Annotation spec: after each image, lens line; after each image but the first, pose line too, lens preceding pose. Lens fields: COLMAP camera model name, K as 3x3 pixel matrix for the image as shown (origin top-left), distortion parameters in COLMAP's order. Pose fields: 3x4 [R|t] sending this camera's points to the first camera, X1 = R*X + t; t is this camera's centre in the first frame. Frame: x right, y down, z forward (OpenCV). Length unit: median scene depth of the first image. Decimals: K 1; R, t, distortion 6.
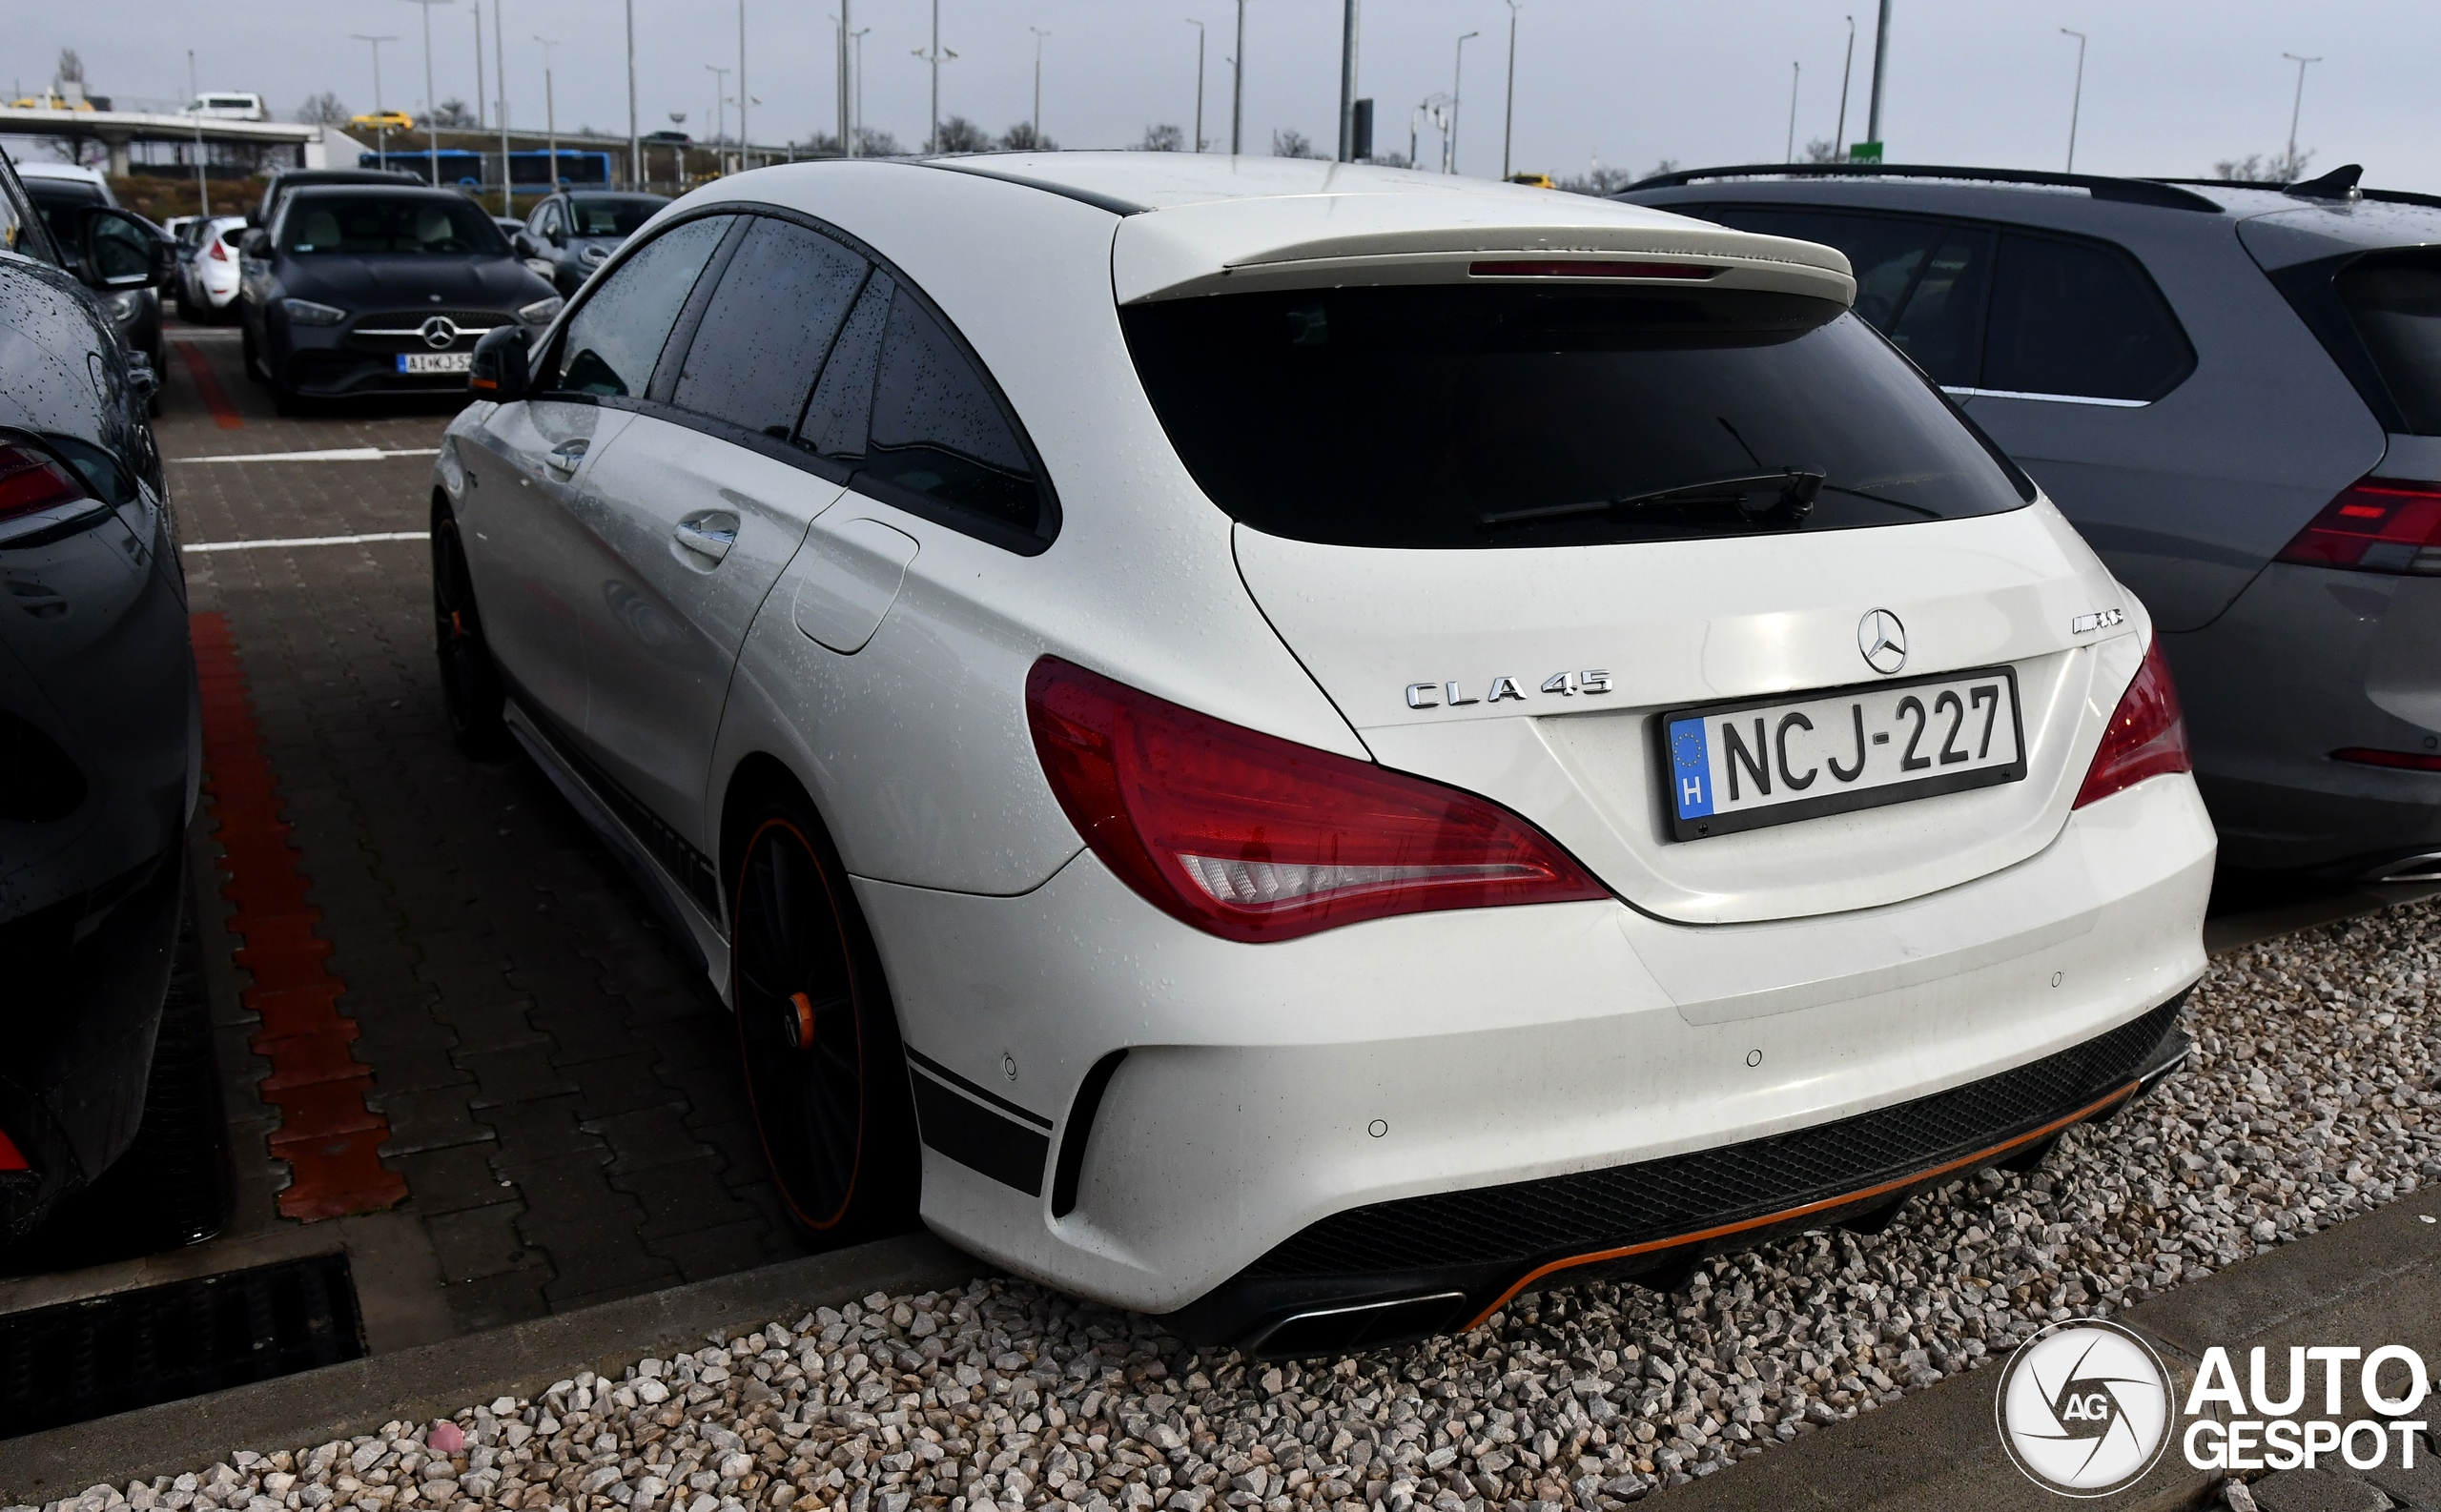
lens RADIAL K [[1960.6, 0, 1221.9], [0, 1960.6, 783.3], [0, 0, 1]] dist [-0.057643, 0.001926]
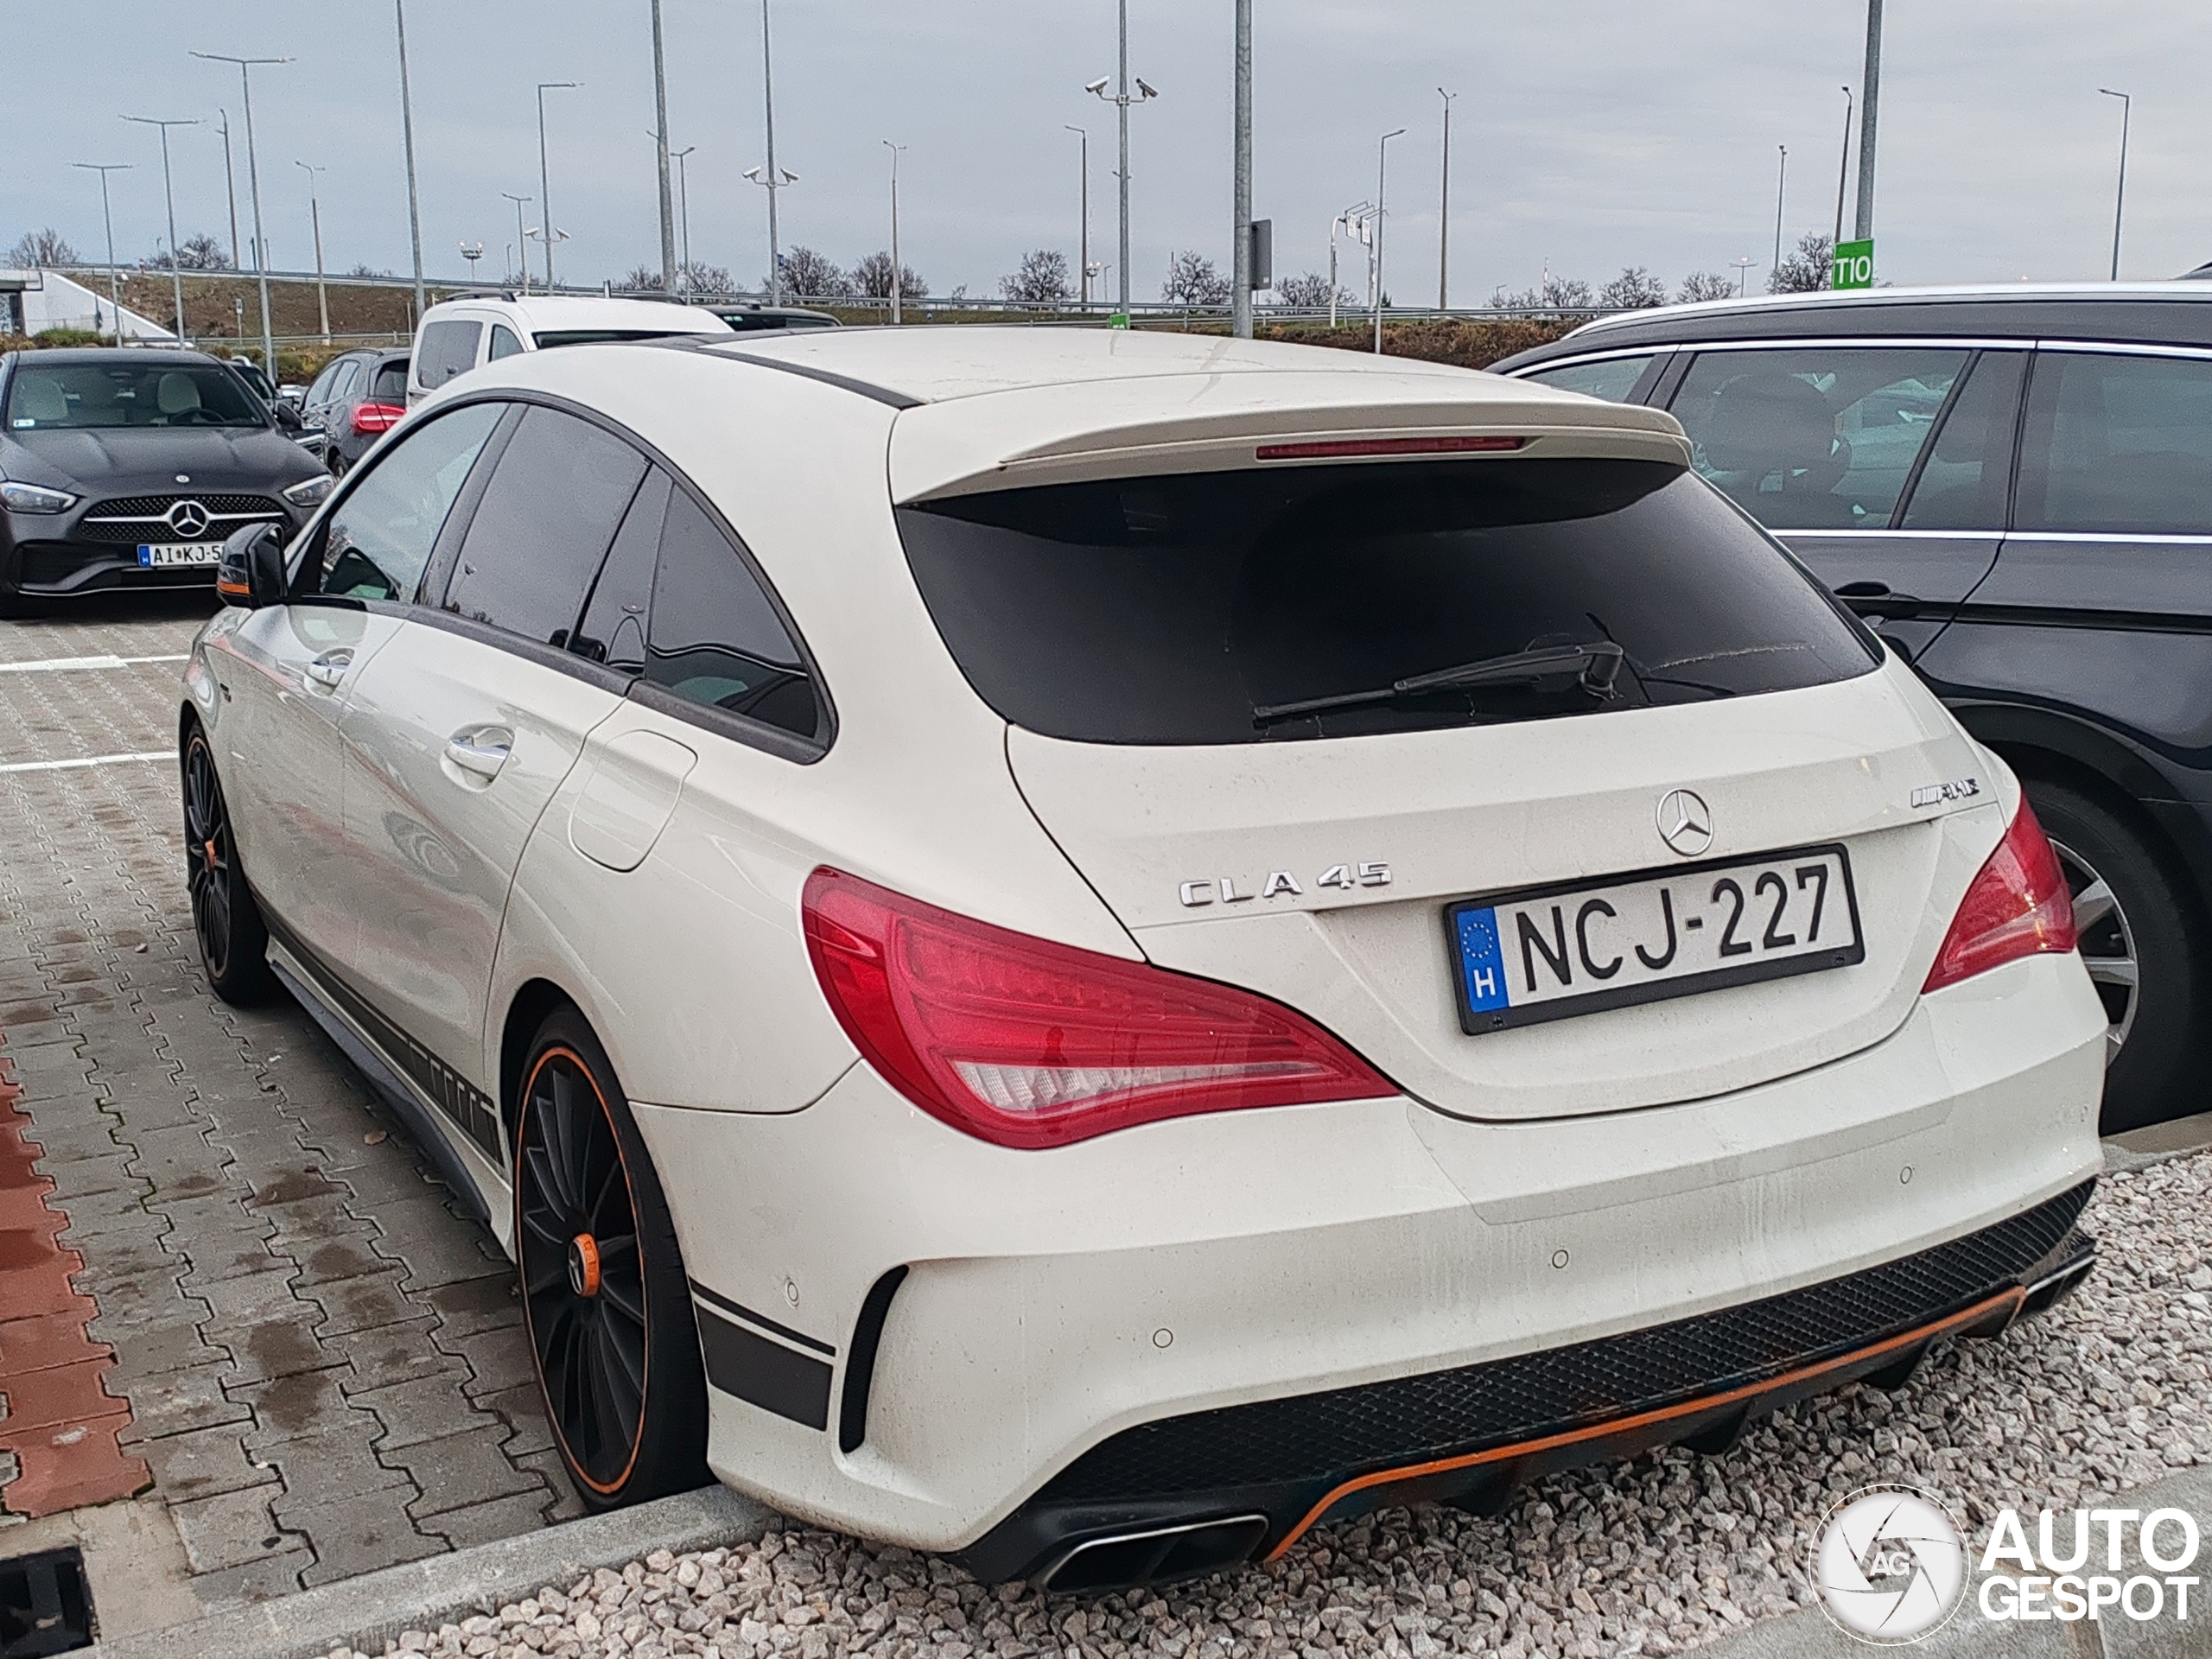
lens RADIAL K [[2279.0, 0, 1110.0], [0, 2279.0, 877.3], [0, 0, 1]] dist [0.169381, -0.300860]
pose [[0.999449, -0.032167, -0.008181, 0.059411], [0.031616, 0.997675, -0.060381, 0.013153], [0.010104, 0.060089, 0.998142, -0.129709]]
